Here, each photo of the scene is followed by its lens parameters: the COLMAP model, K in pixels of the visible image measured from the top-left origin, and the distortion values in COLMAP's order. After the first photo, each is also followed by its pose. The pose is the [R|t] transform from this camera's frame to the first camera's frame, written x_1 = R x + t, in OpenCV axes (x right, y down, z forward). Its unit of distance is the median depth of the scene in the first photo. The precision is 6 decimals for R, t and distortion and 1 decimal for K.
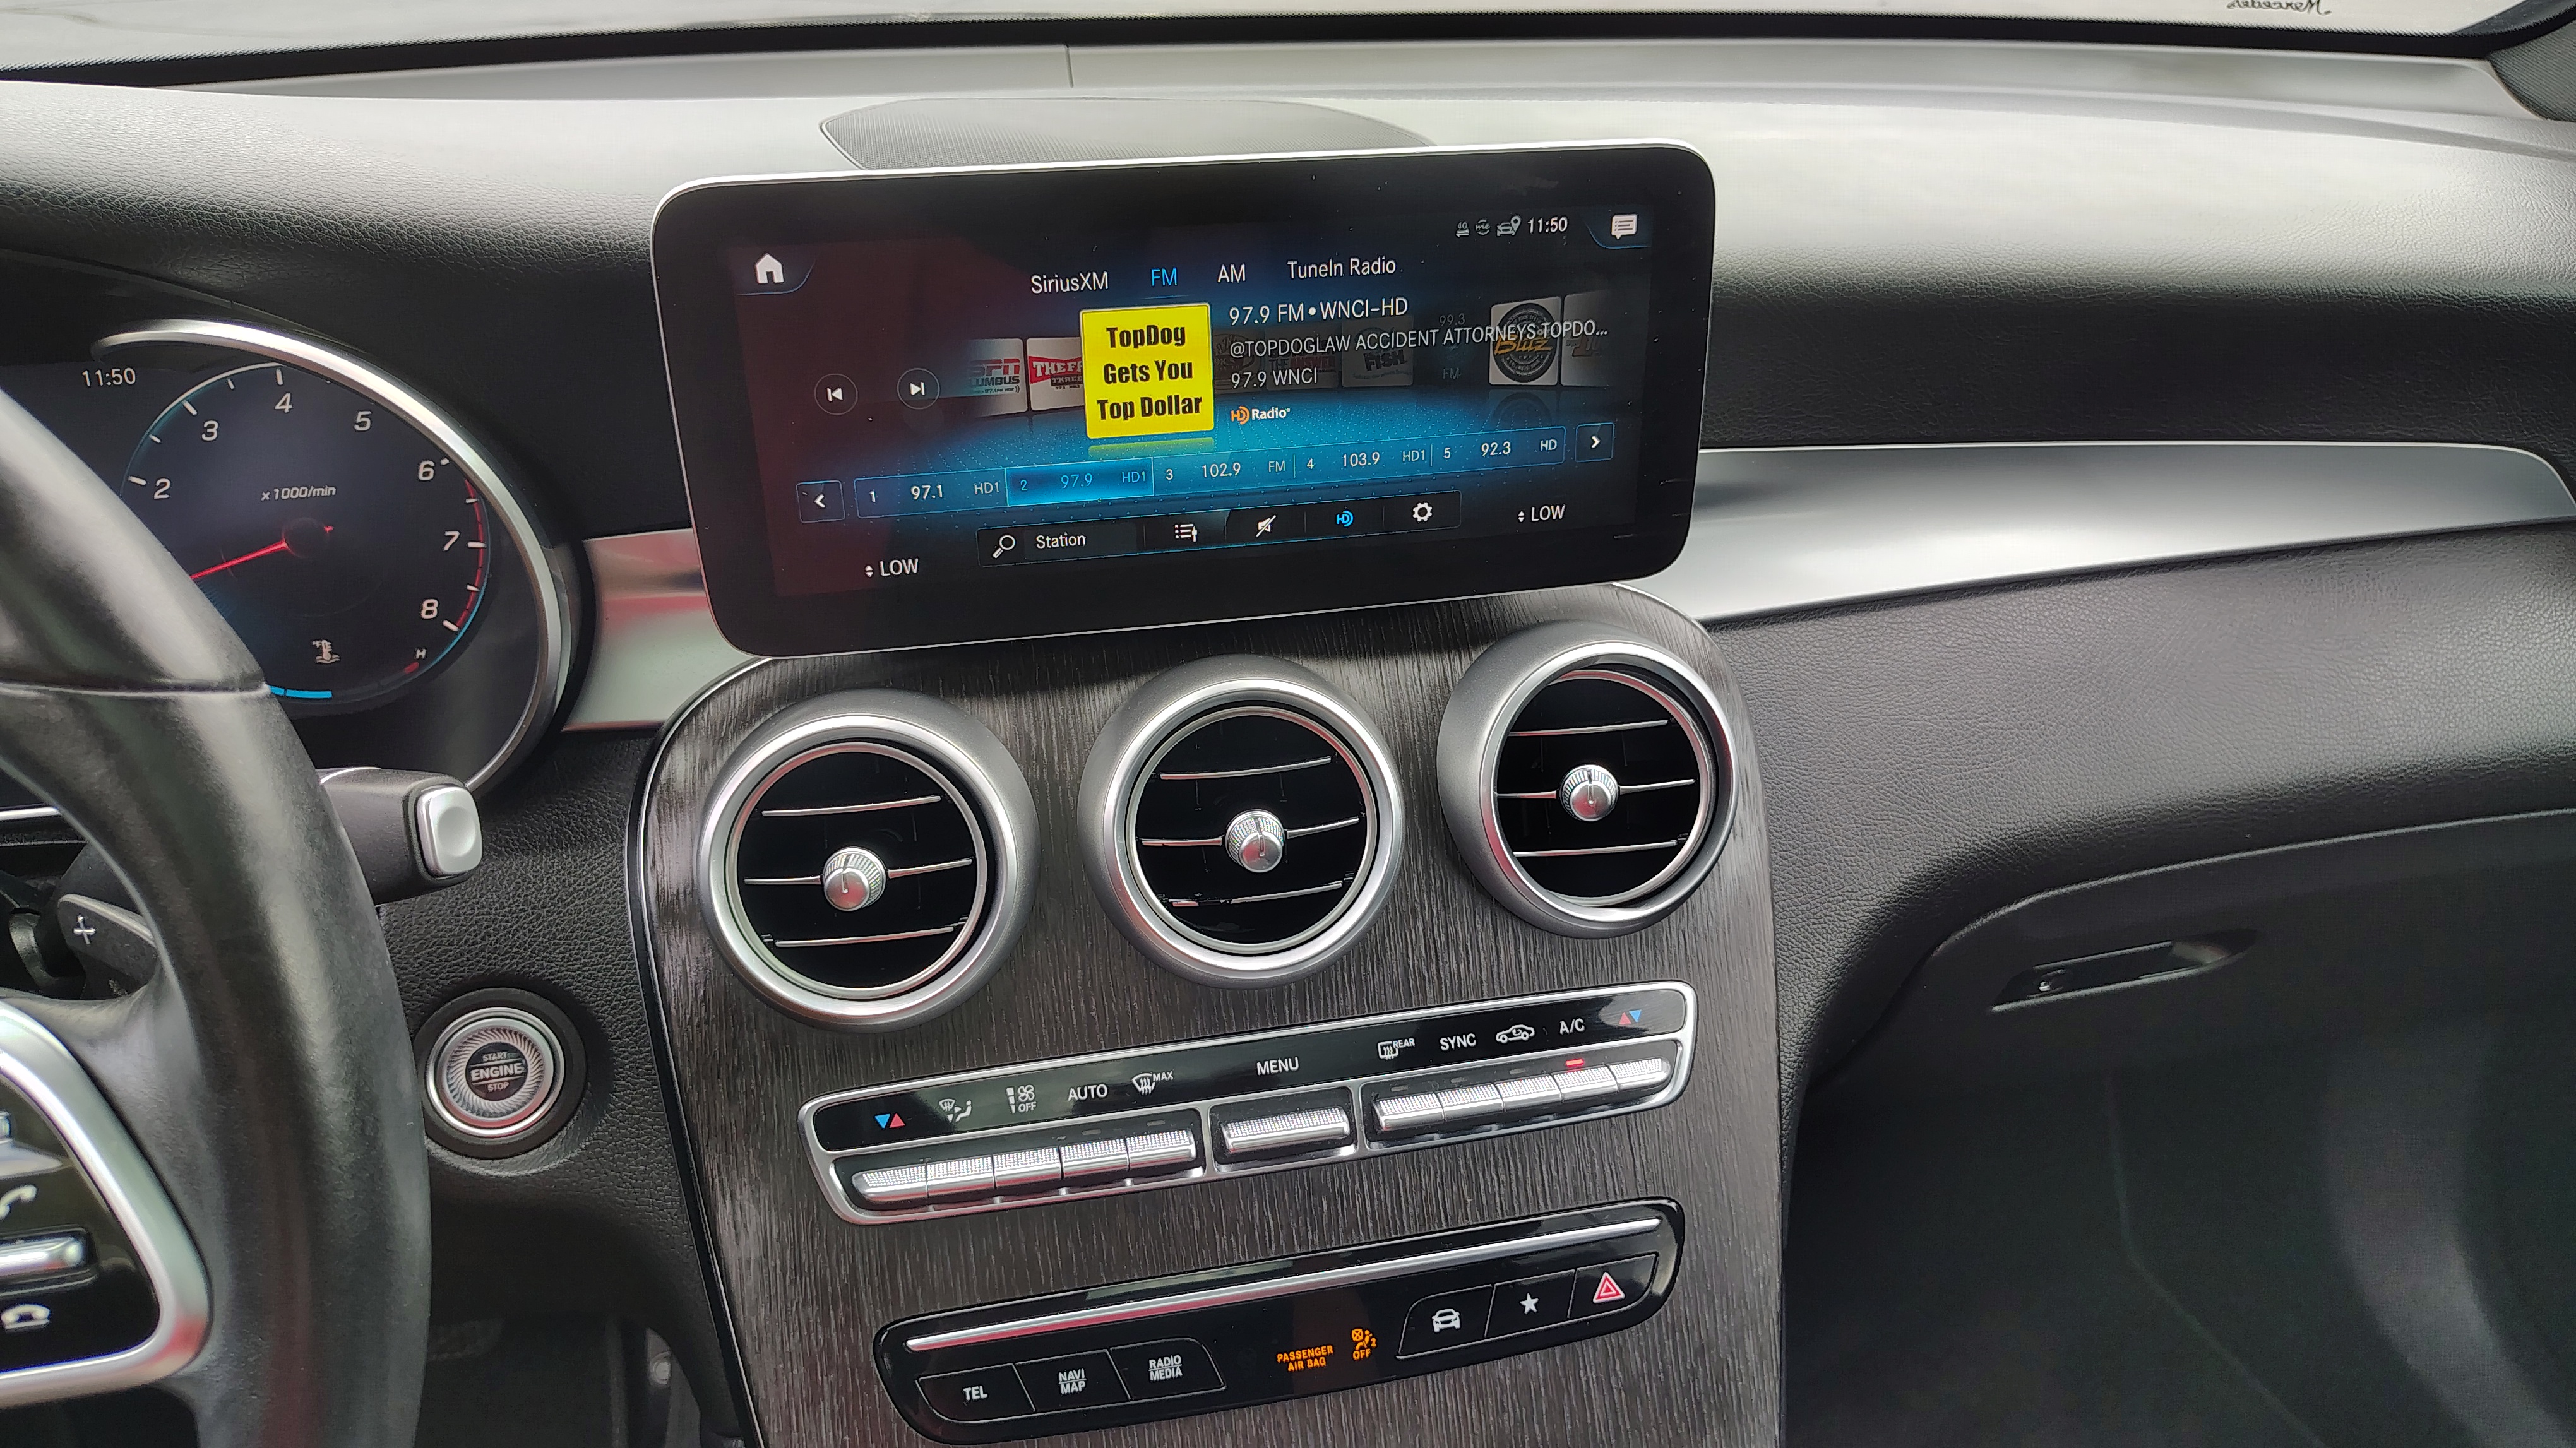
lens RADIAL K [[1840.1, 0, 1278.8], [0, 1840.1, 744.6], [0, 0, 1]] dist [0.029059, -0.053640]
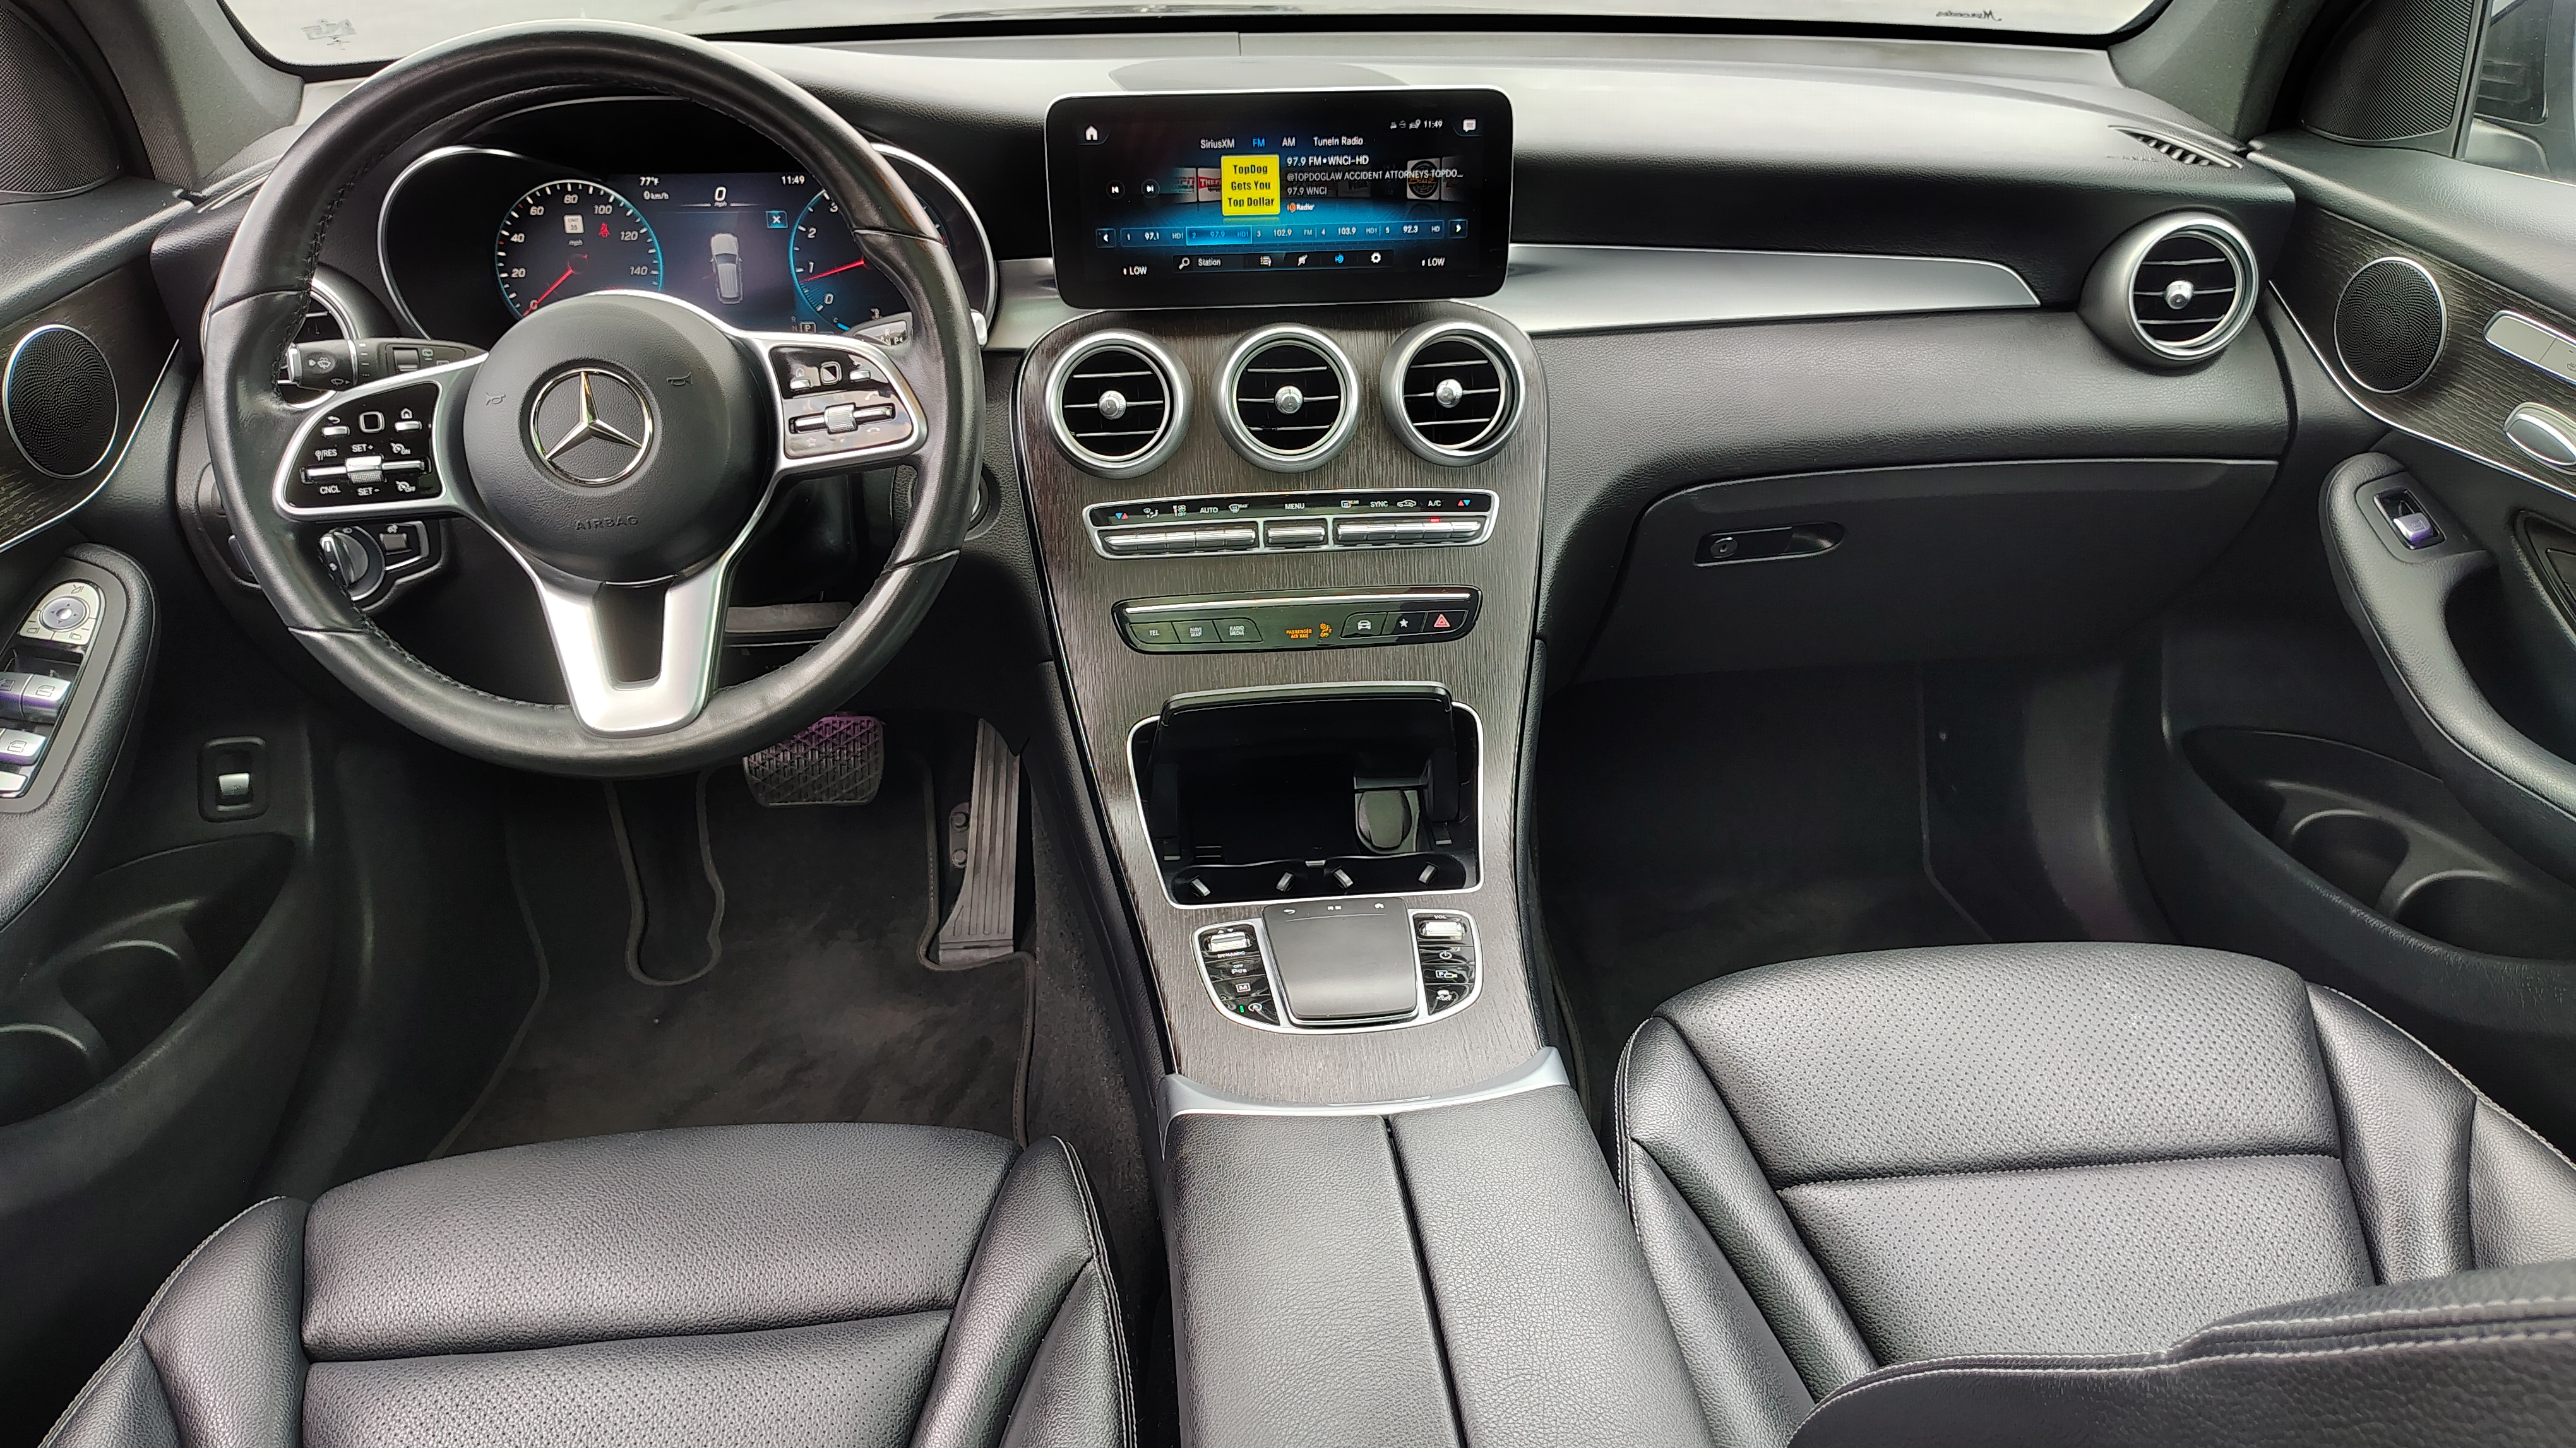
lens RADIAL K [[1791.4, 0, 1302.8], [0, 1791.4, 730.5], [0, 0, 1]] dist [0.057745, -0.080583]
pose [[0.994329, 0.053578, -0.091863, 0.224065], [-0.051865, 0.998434, 0.020945, 0.402645], [0.092841, -0.016062, 0.995551, -1.166131]]
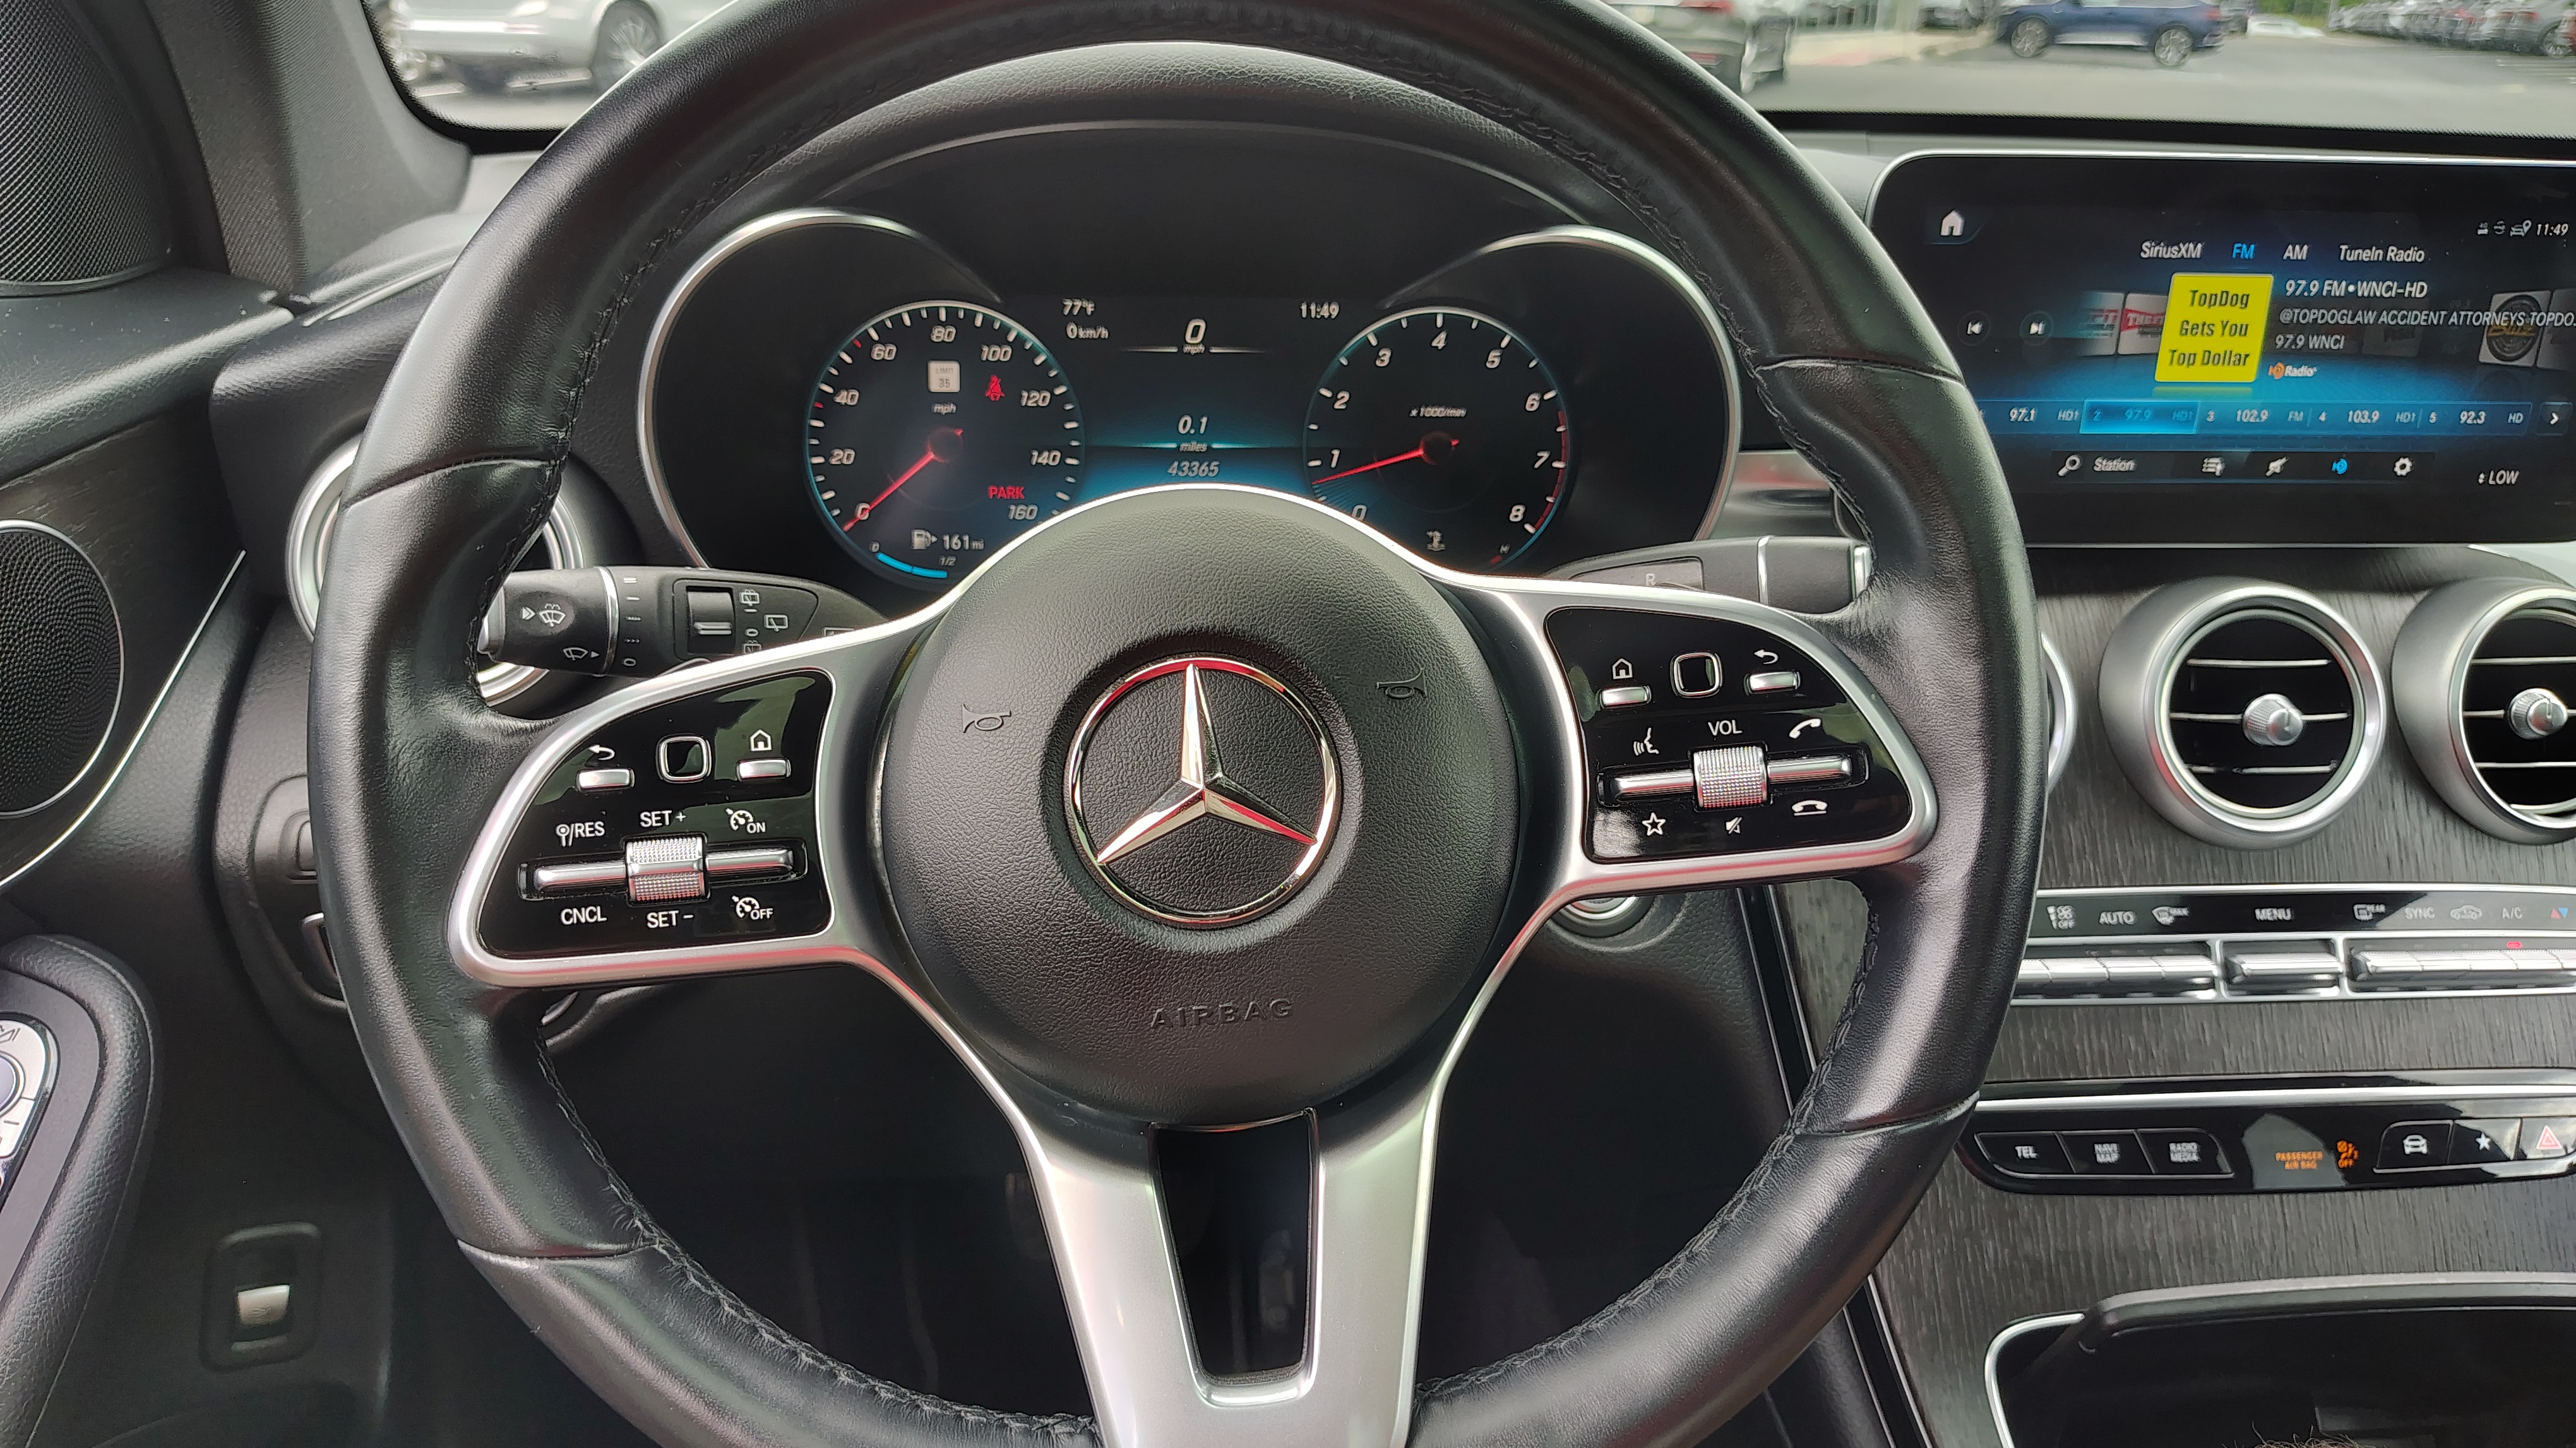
lens RADIAL K [[1827.2, 0, 1288.8], [0, 1827.2, 770.7], [0, 0, 1]] dist [0.037588, -0.058722]
pose [[0.990813, 0.073395, -0.113589, -0.503744], [-0.083353, 0.992841, -0.085554, 0.238924], [0.106497, 0.094236, 0.989837, -0.245301]]
